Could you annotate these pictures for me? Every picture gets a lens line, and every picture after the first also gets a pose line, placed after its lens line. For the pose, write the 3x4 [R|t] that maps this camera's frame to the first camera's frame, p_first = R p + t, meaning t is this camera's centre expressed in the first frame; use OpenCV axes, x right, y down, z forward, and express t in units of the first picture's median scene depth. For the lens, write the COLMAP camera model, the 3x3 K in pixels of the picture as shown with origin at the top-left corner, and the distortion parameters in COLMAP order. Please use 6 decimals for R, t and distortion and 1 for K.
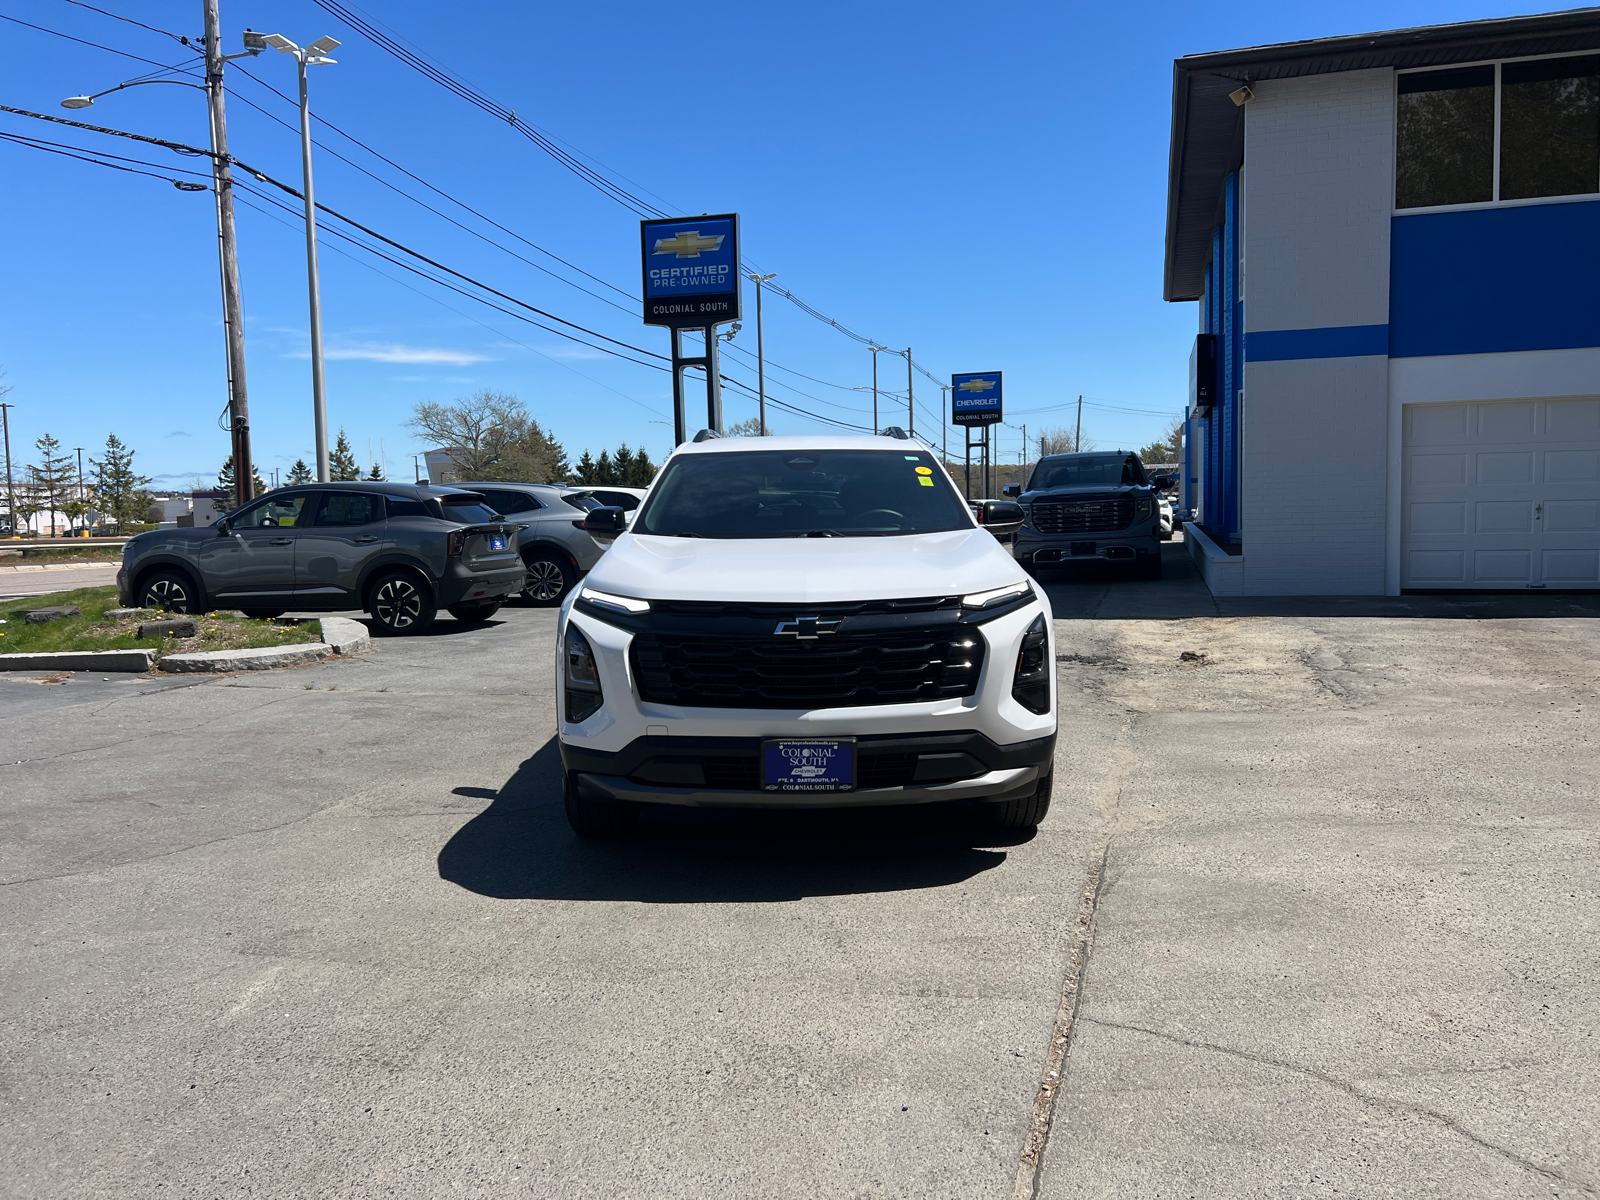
lens RADIAL K [[1201.3, 0, 804.9], [0, 1201.3, 592.2], [0, 0, 1]] dist [0.061154, -0.072652]
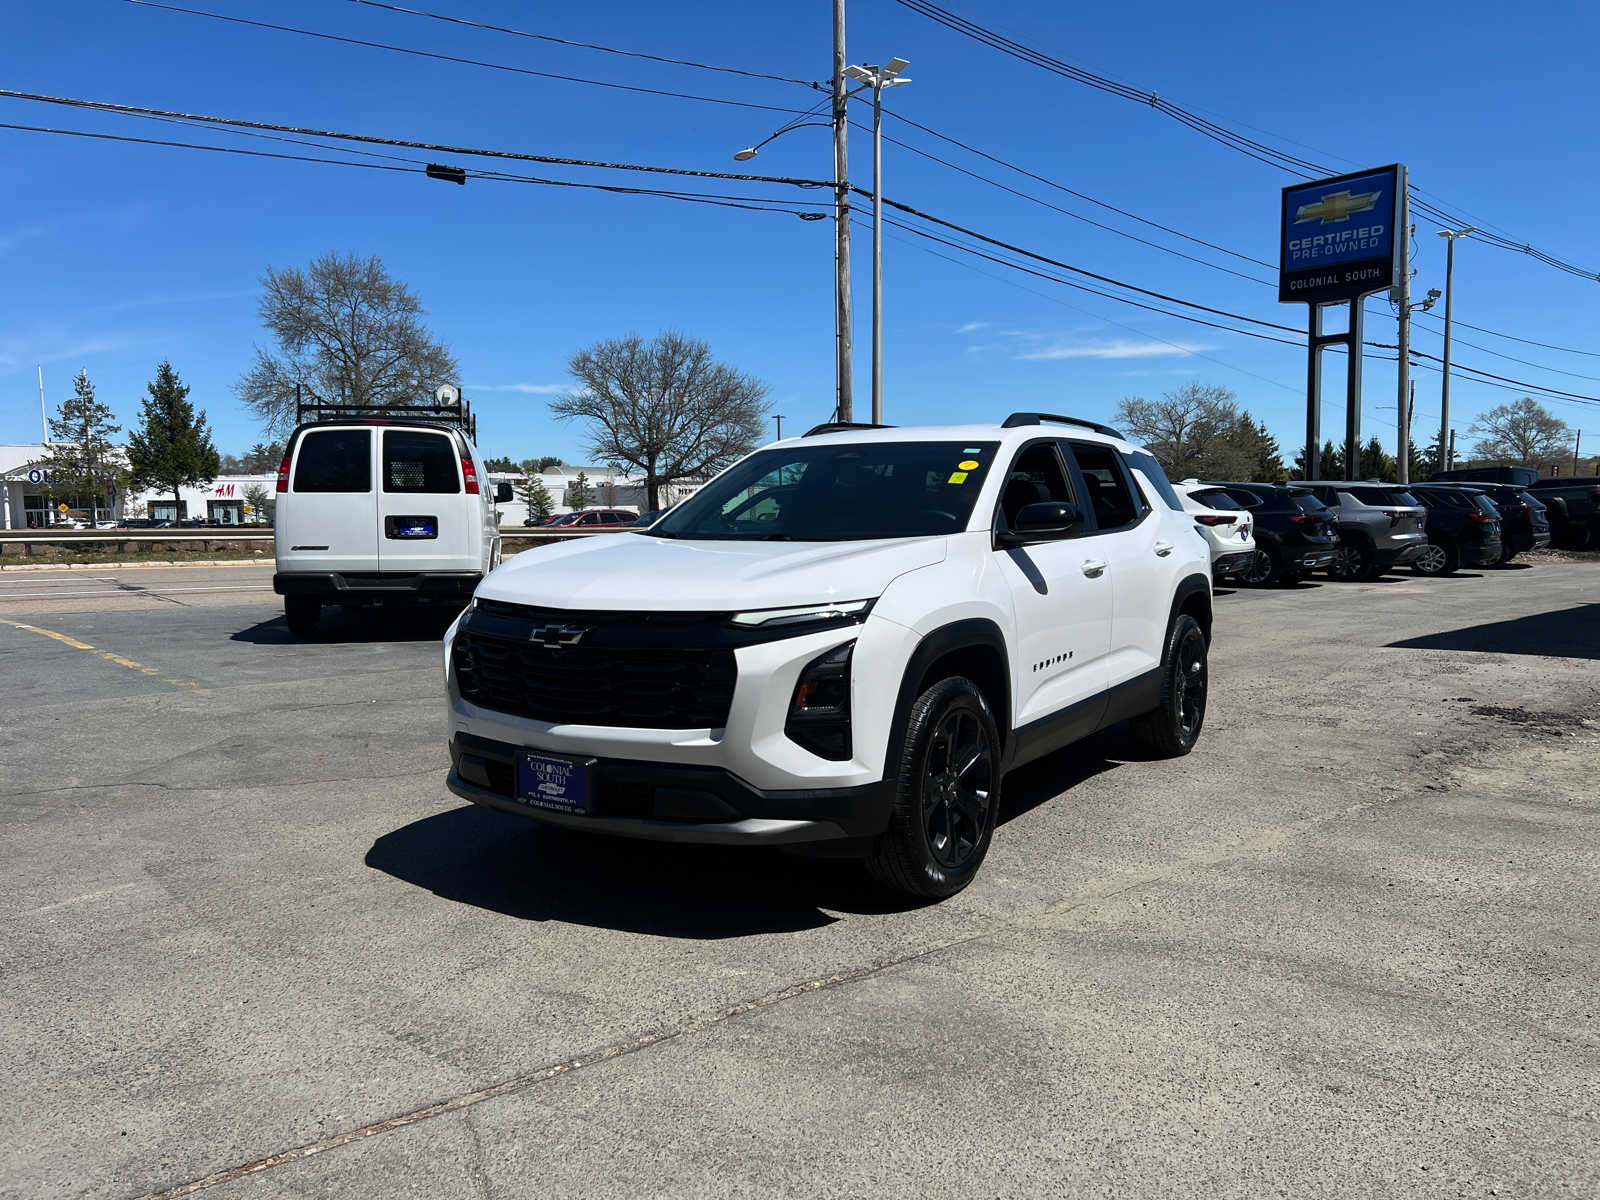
lens RADIAL K [[1200.9, 0, 797.3], [0, 1200.9, 618.2], [0, 0, 1]] dist [0.022575, -0.005921]
pose [[0.830962, 0.061829, -0.552883, 0.426826], [-0.047485, 0.998061, 0.040245, -0.019556], [0.554299, -0.007188, 0.832287, 0.205923]]
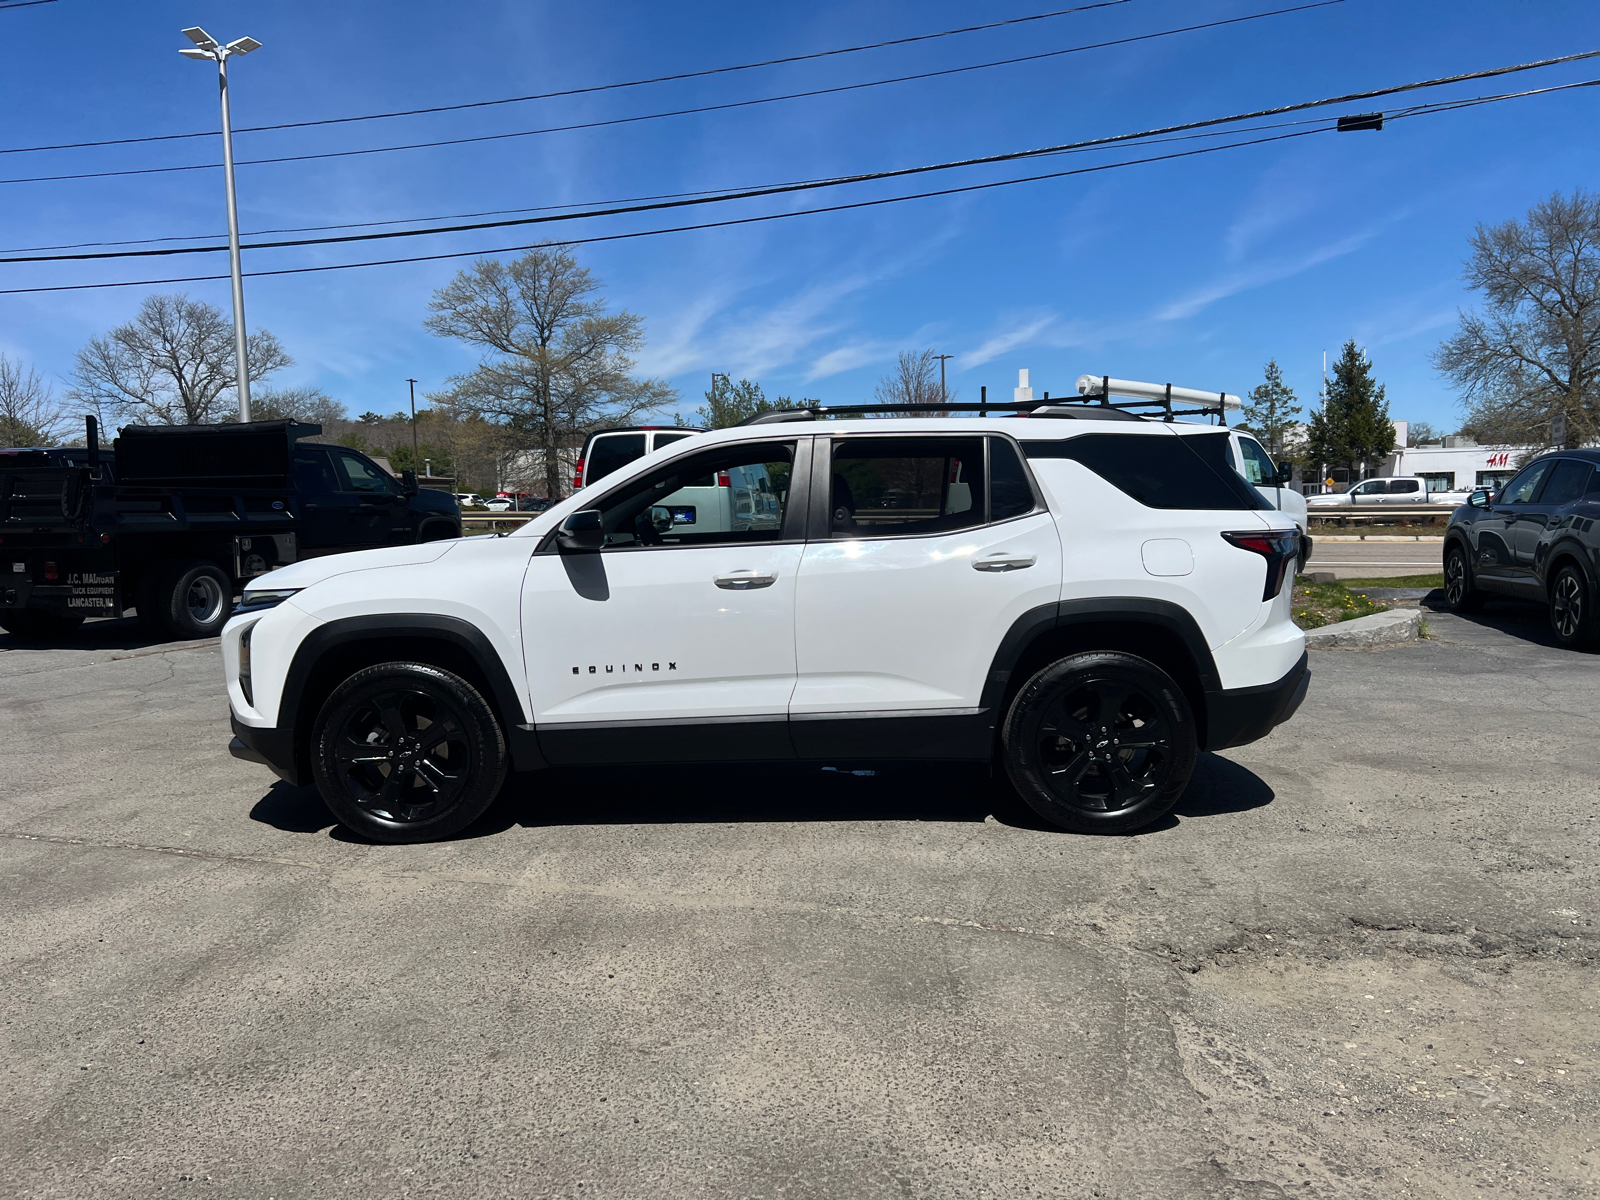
lens RADIAL K [[1188.1, 0, 799.9], [0, 1188.1, 620.0], [0, 0, 1]] dist [0.041997, -0.001181]
pose [[0.009006, 0.120616, -0.992658, 0.893157], [-0.056227, 0.991189, 0.119927, -0.097420], [0.998377, 0.054734, 0.015708, 1.036801]]
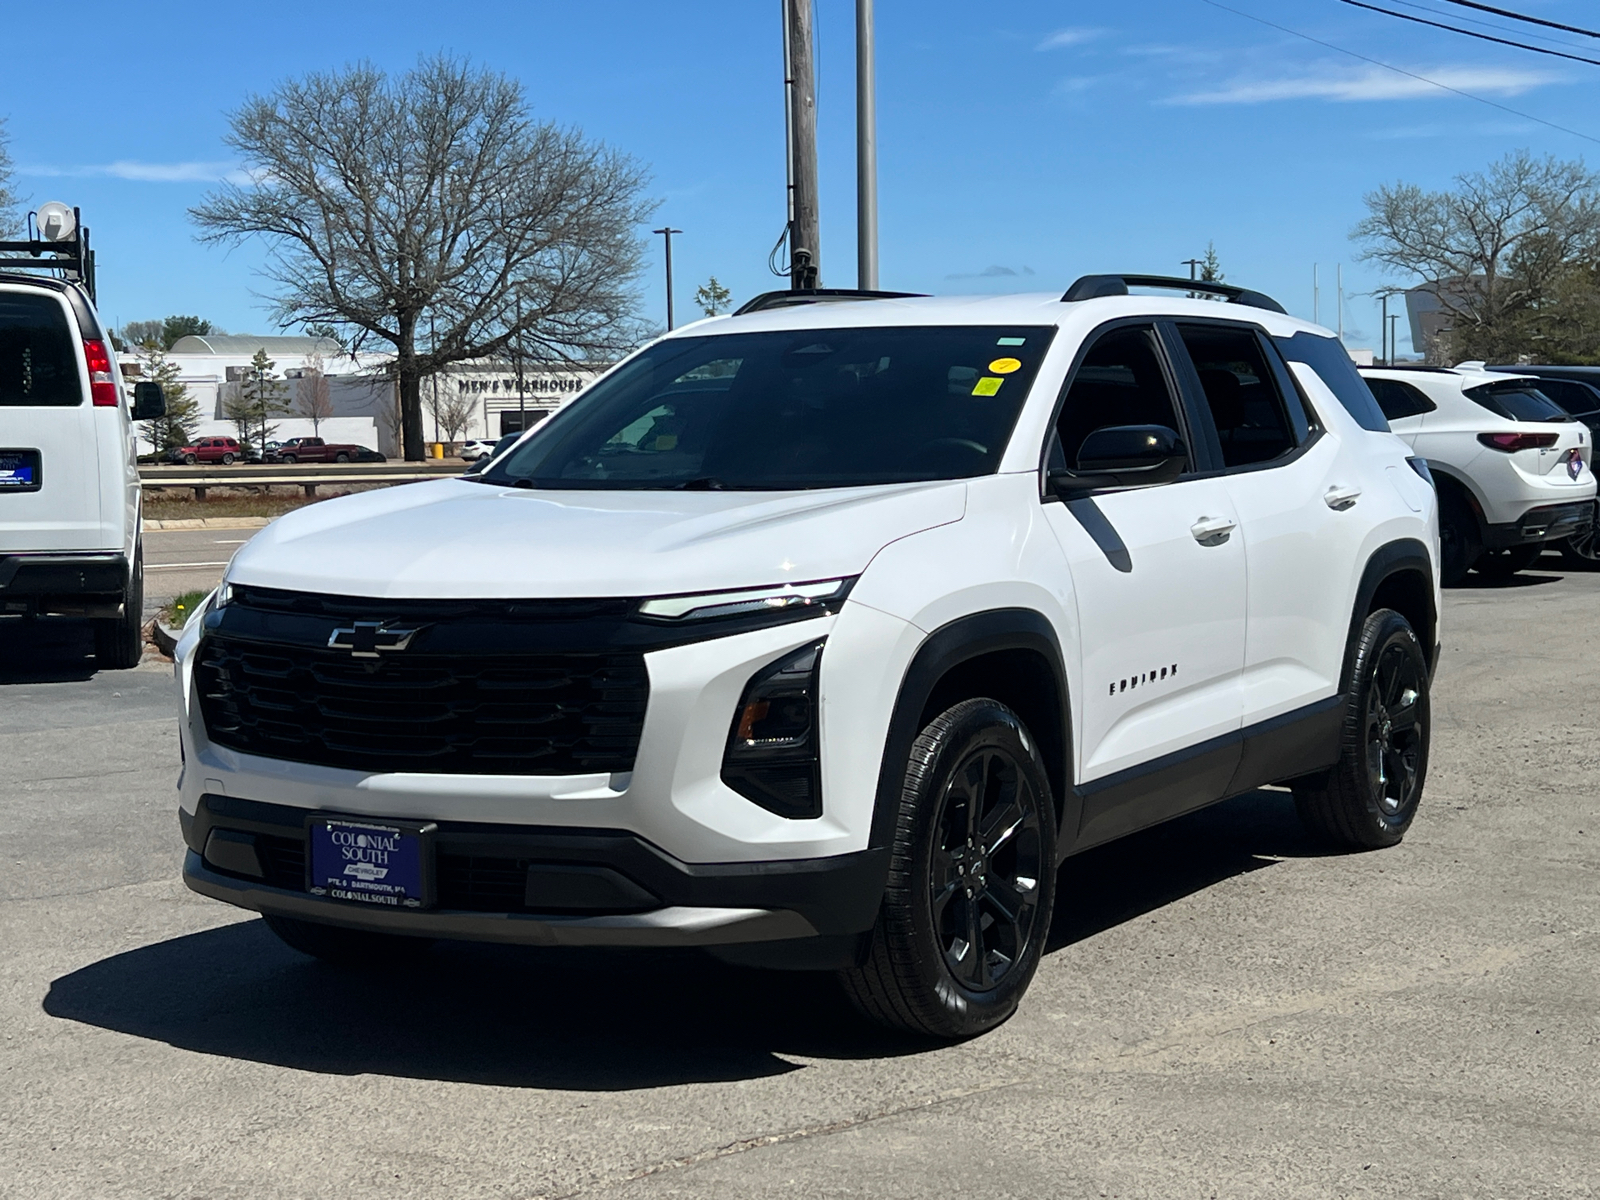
lens RADIAL K [[2519.9, 0, 800.0], [0, 2519.9, 600.0], [0, 0, 1]] dist [0.087512, -0.099041]
pose [[0.850873, 0.041446, -0.523734, 0.548979], [-0.036876, 0.999136, 0.019158, -0.014721], [0.524076, 0.003012, 0.851666, 0.007004]]
